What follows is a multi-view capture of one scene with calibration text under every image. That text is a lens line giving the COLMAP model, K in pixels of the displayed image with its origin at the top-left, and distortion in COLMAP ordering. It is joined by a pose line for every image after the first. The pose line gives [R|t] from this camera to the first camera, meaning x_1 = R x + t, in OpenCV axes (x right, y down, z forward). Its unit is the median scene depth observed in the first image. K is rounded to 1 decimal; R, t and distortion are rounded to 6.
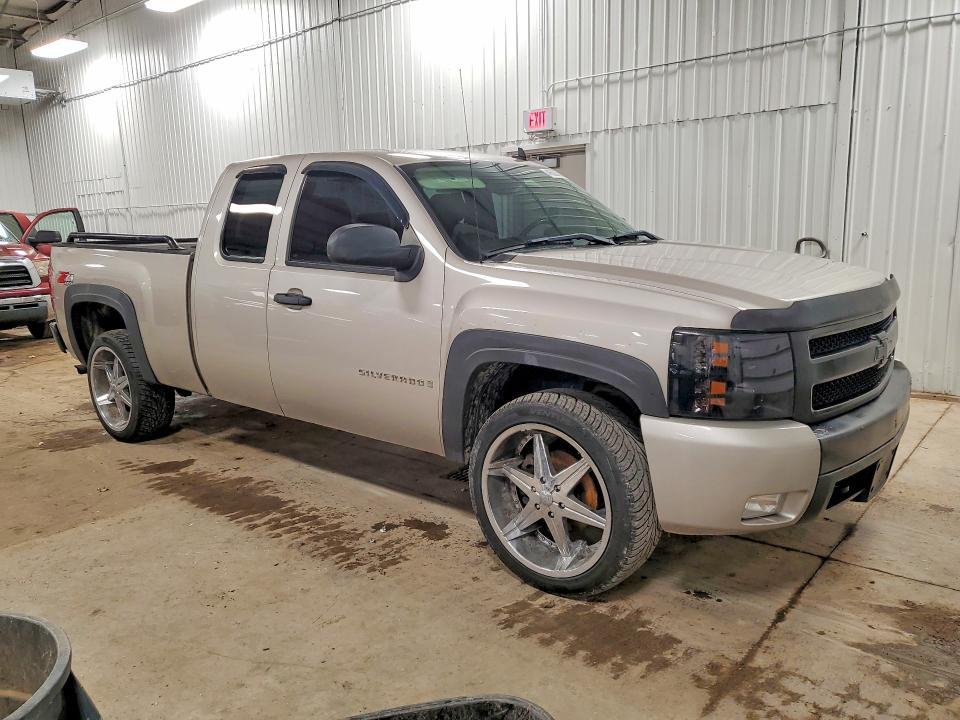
lens RADIAL K [[734.1, 0, 480.0], [0, 734.1, 360.0], [0, 0, 1]] dist [0.005921, -0.002801]
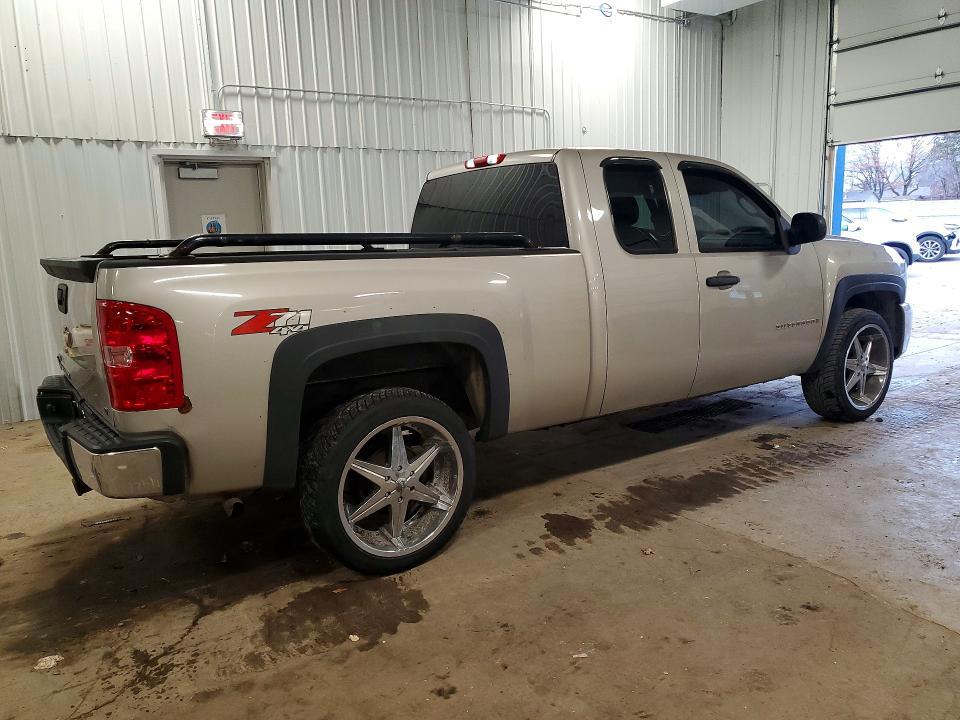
lens RADIAL K [[734.1, 0, 480.0], [0, 734.1, 360.0], [0, 0, 1]] dist [0.005921, -0.002801]
pose [[0.276586, -0.147316, 0.949630, -1.224061], [0.206428, 0.974220, 0.091007, -0.121582], [-0.938556, 0.170859, 0.299866, 0.870726]]
